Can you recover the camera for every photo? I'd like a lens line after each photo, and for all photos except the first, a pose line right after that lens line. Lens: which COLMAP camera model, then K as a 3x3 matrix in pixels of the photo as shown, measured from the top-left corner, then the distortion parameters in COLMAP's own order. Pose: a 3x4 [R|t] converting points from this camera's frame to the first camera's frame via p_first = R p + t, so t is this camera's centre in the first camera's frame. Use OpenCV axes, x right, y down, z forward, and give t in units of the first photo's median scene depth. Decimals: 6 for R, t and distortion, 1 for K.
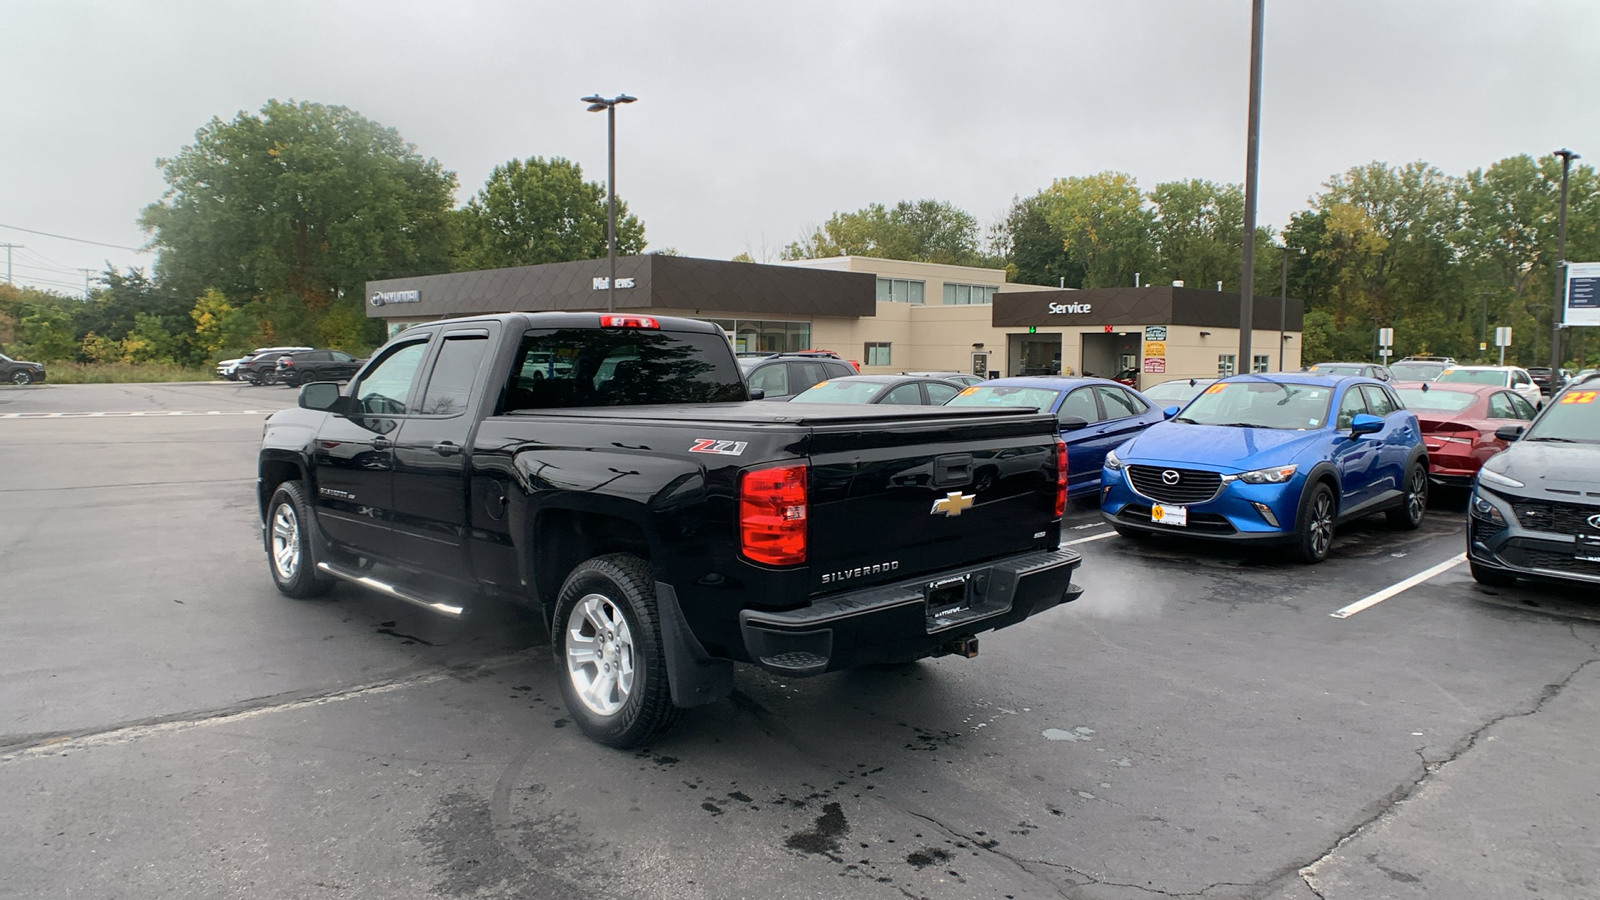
lens RADIAL K [[1043.2, 0, 795.7], [0, 1043.2, 420.3], [0, 0, 1]] dist [0.000185, -0.019901]
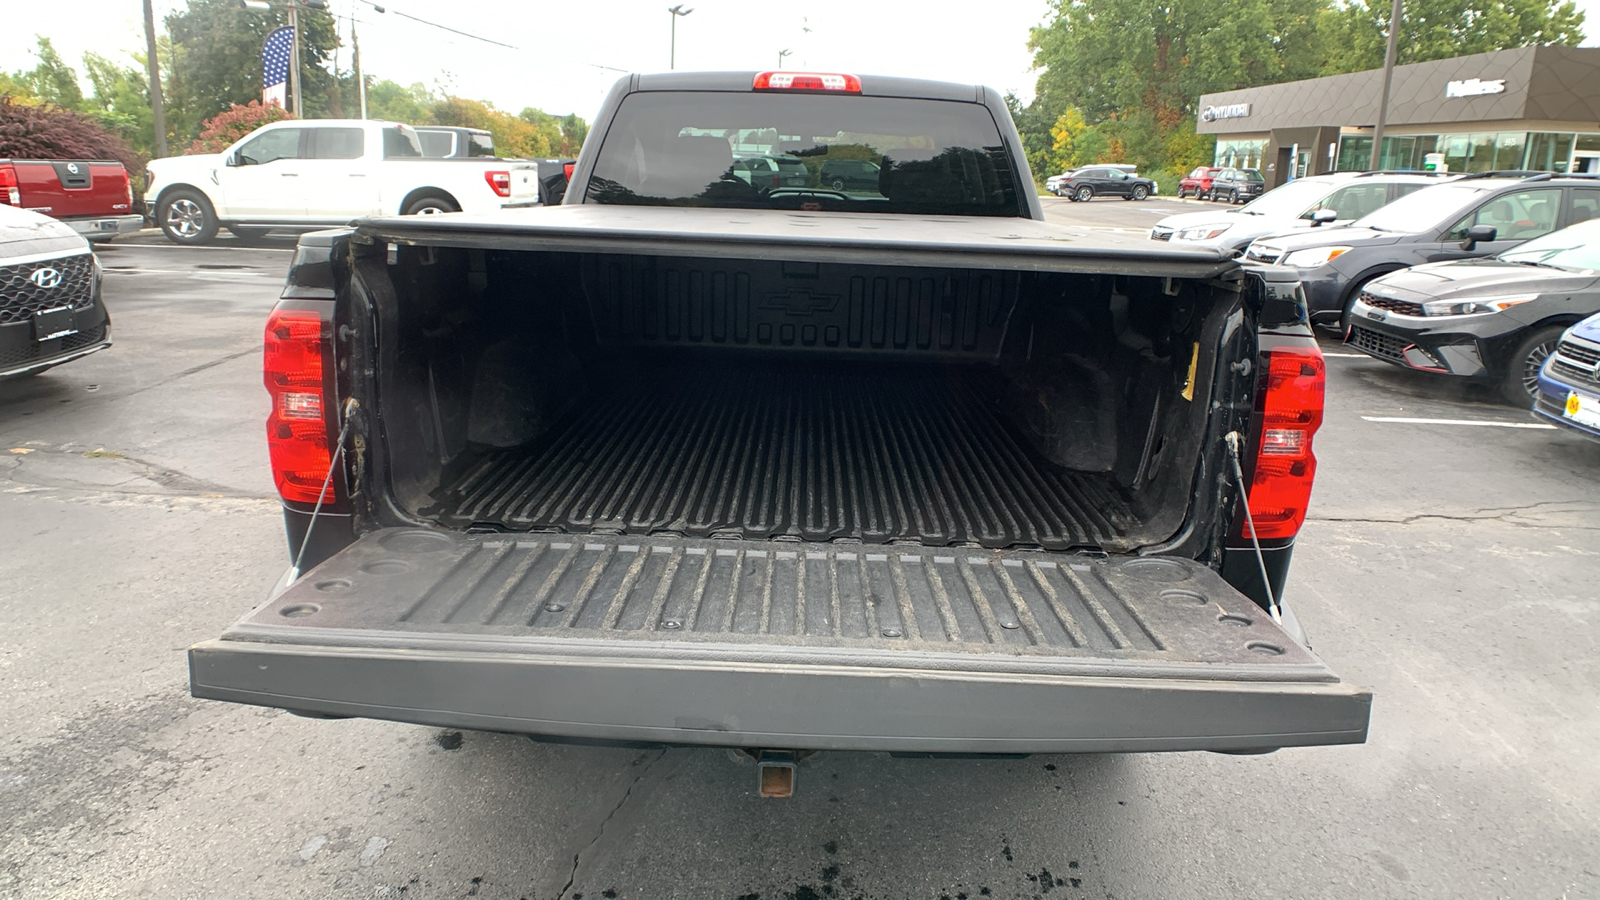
lens RADIAL K [[1043.2, 0, 798.4], [0, 1043.2, 417.2], [0, 0, 1]] dist [0.000185, -0.019901]
pose [[0.704185, 0.183634, -0.685859, 0.026235], [-0.069977, 0.979222, 0.190333, -0.000984], [0.706560, -0.086035, 0.702404, 0.041335]]
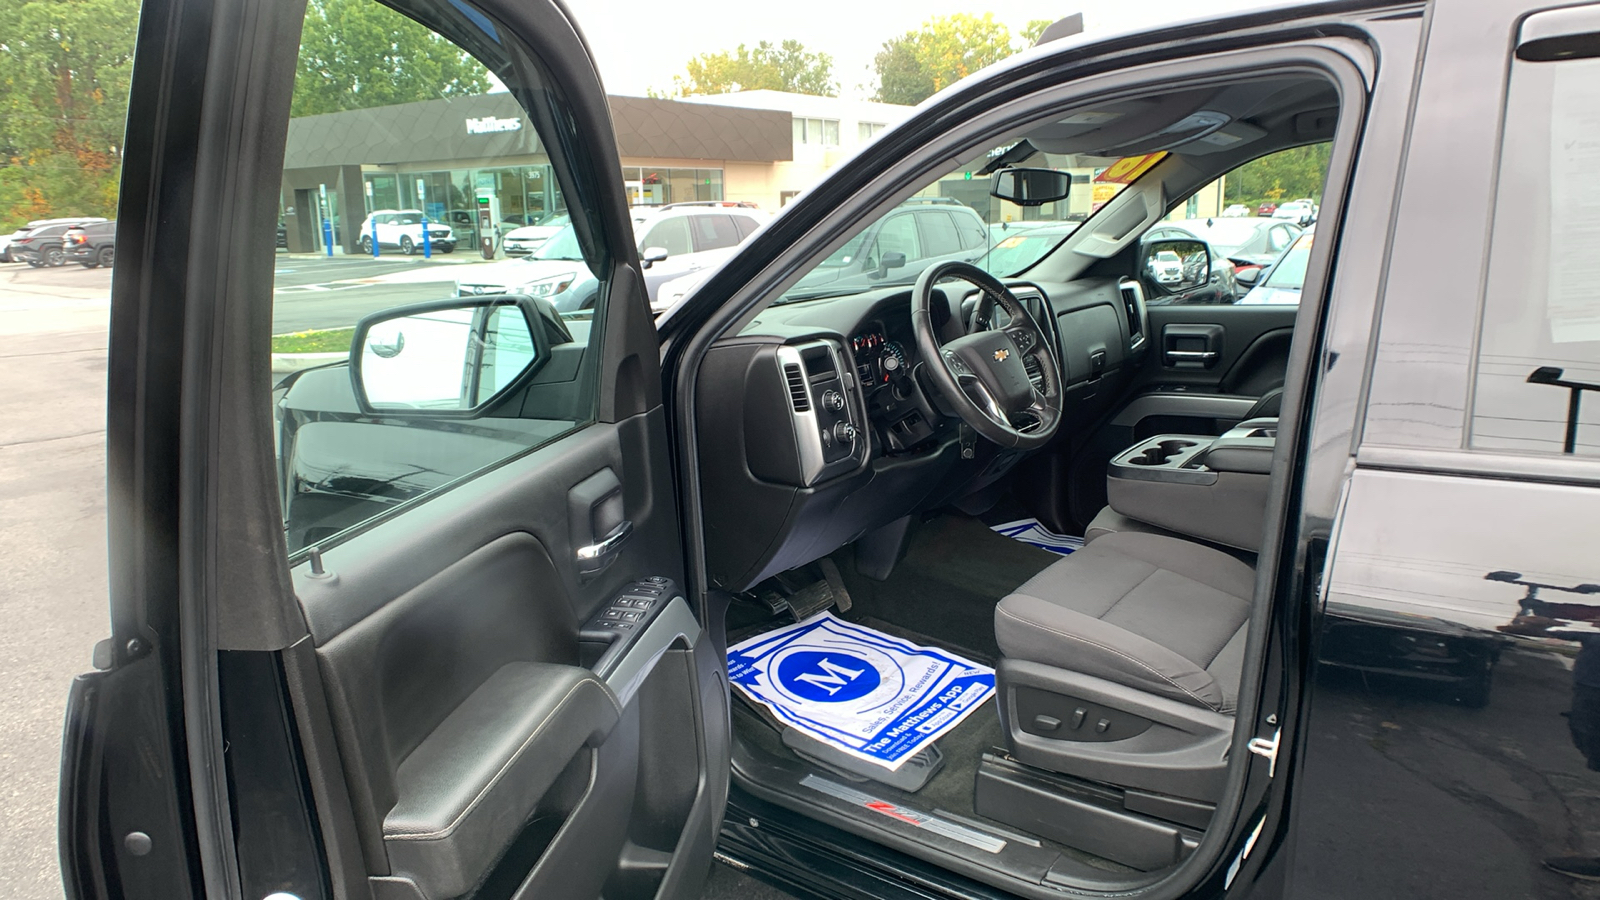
lens RADIAL K [[1038.6, 0, 819.2], [0, 1038.6, 434.1], [0, 0, 1]] dist [-0.016321, 0.000005]
pose [[0.984256, -0.065192, 0.164285, -0.040380], [0.039583, 0.987186, 0.154590, -0.003399], [-0.172258, -0.145653, 0.974224, 0.065746]]
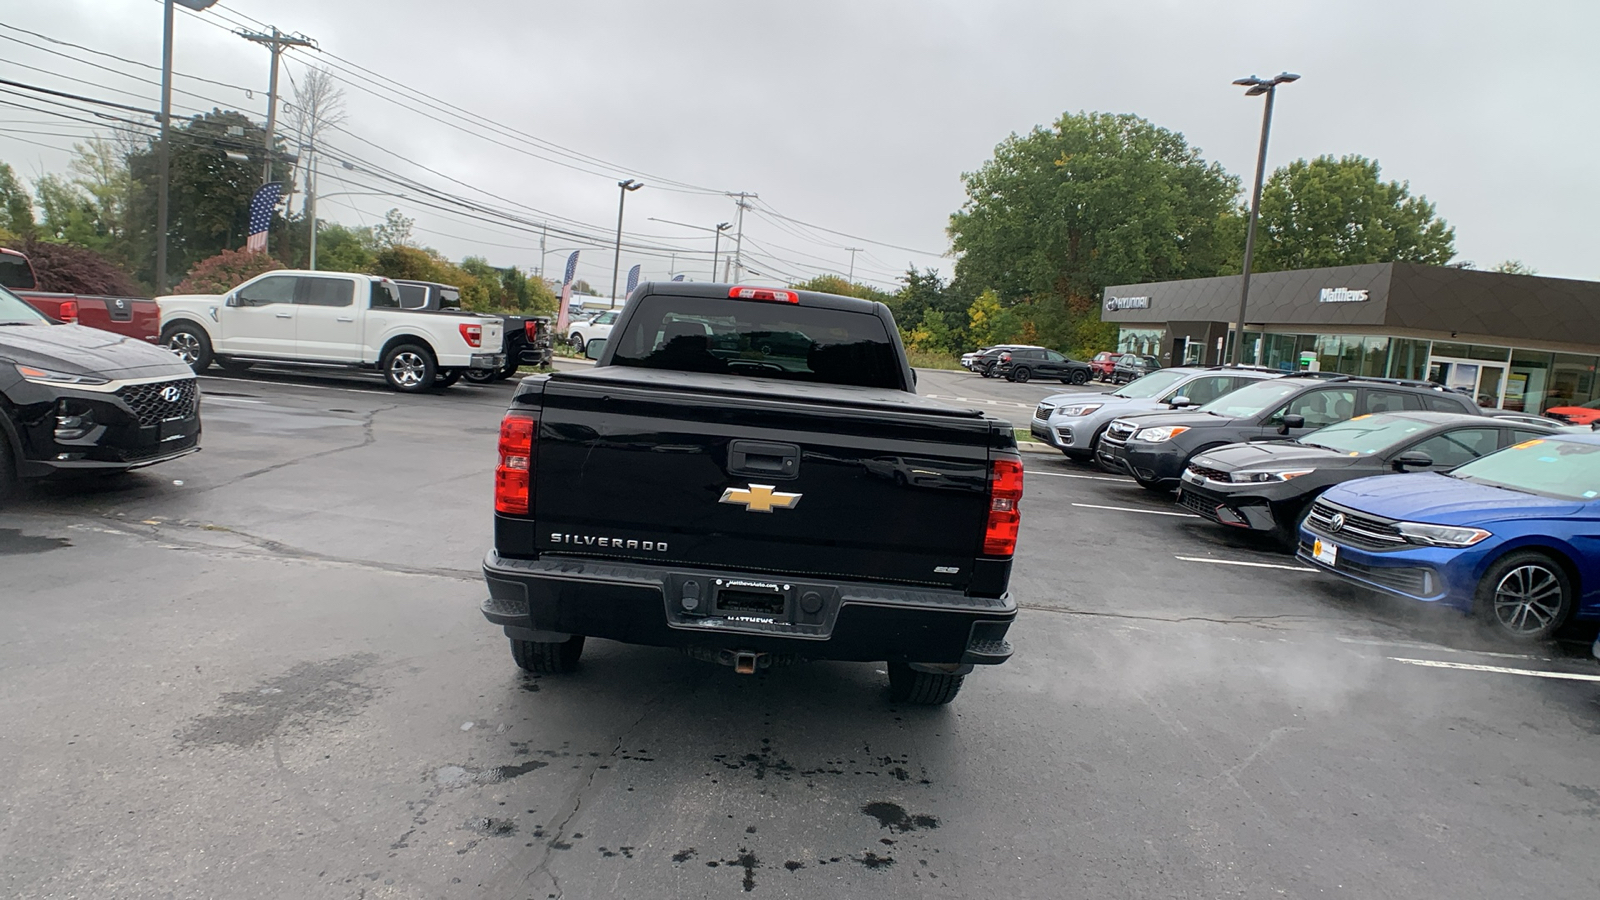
lens RADIAL K [[1043.2, 0, 765.0], [0, 1043.2, 458.6], [0, 0, 1]] dist [0.000185, -0.019901]
pose [[0.727667, 0.141603, -0.671156, 0.043162], [-0.123605, 0.989512, 0.074759, -0.001040], [0.674702, 0.028558, 0.737537, 0.021197]]
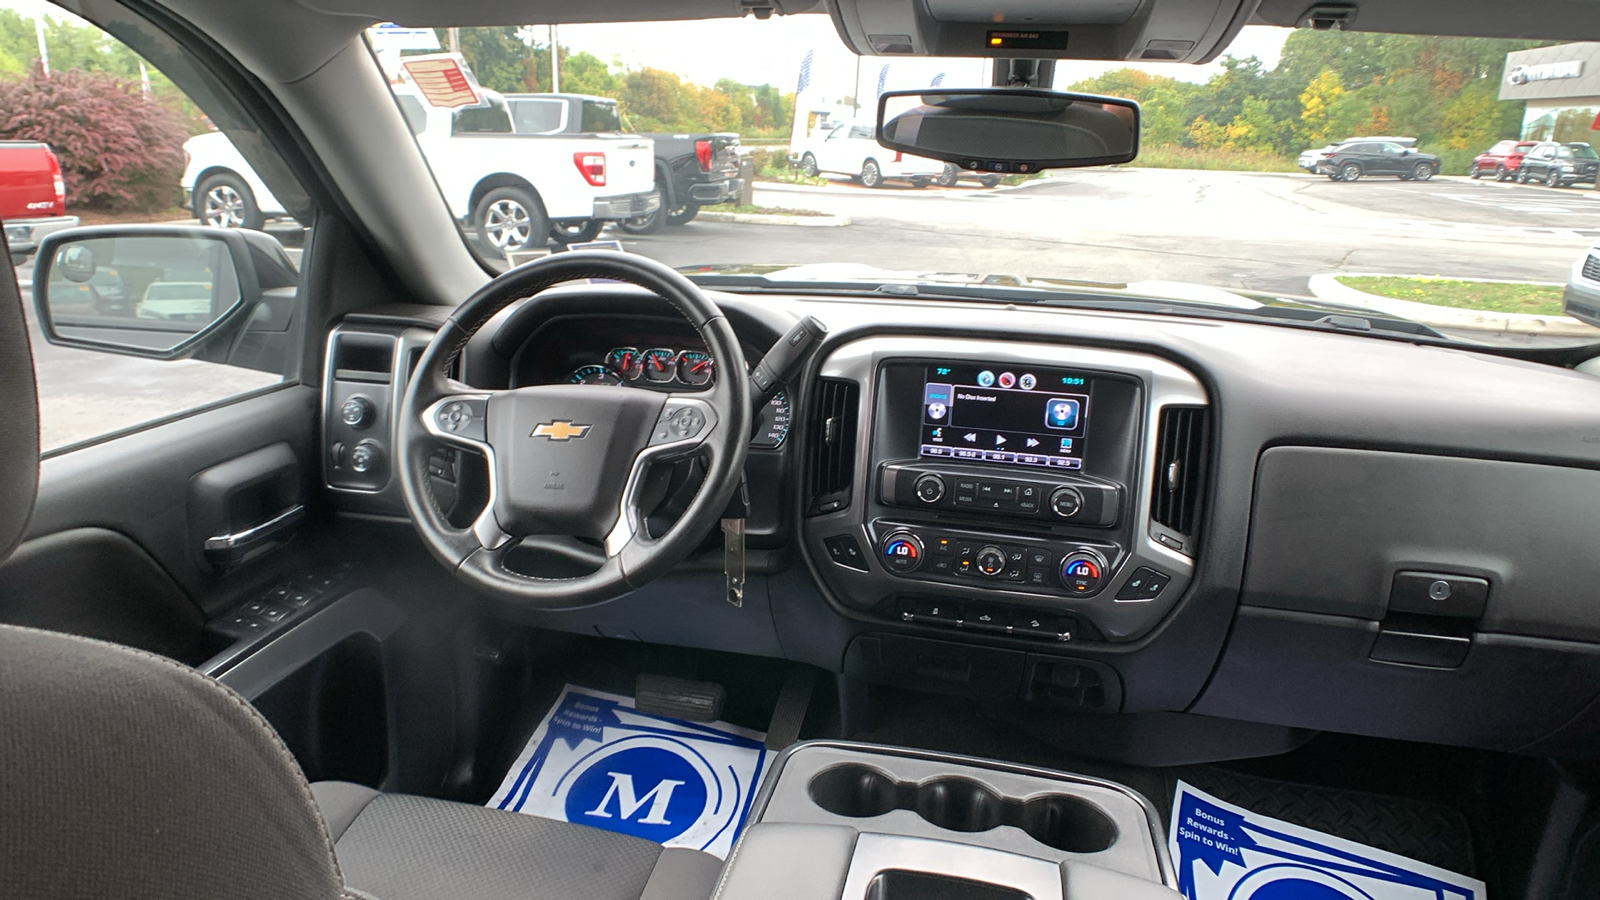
lens RADIAL K [[1038.6, 0, 774.9], [0, 1038.6, 436.5], [0, 0, 1]] dist [-0.016321, 0.000005]
pose [[0.542090, 0.249813, -0.802329, -0.018260], [-0.075685, 0.965423, 0.249459, -0.004871], [0.836905, -0.074505, 0.542254, 0.085240]]
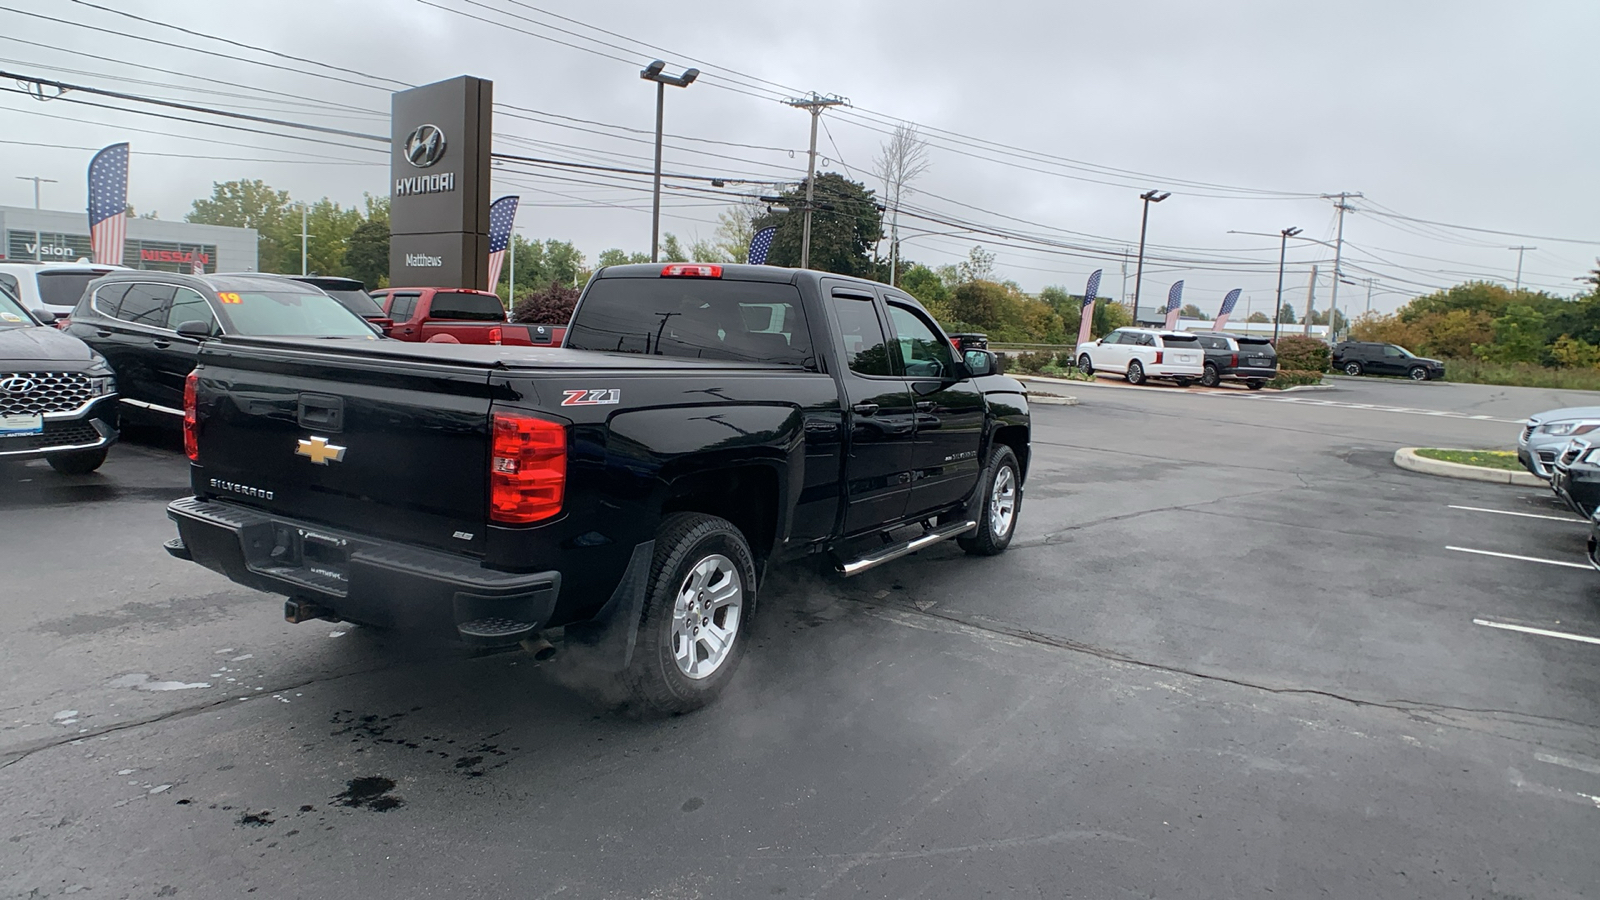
lens RADIAL K [[1046.0, 0, 764.7], [0, 1046.0, 426.8], [0, 0, 1]] dist [-0.010590, -0.009471]
pose [[0.240037, 0.104468, -0.965126, 0.064220], [-0.103651, 0.991267, 0.081519, -0.002957], [0.965214, 0.080469, 0.248769, 0.067273]]
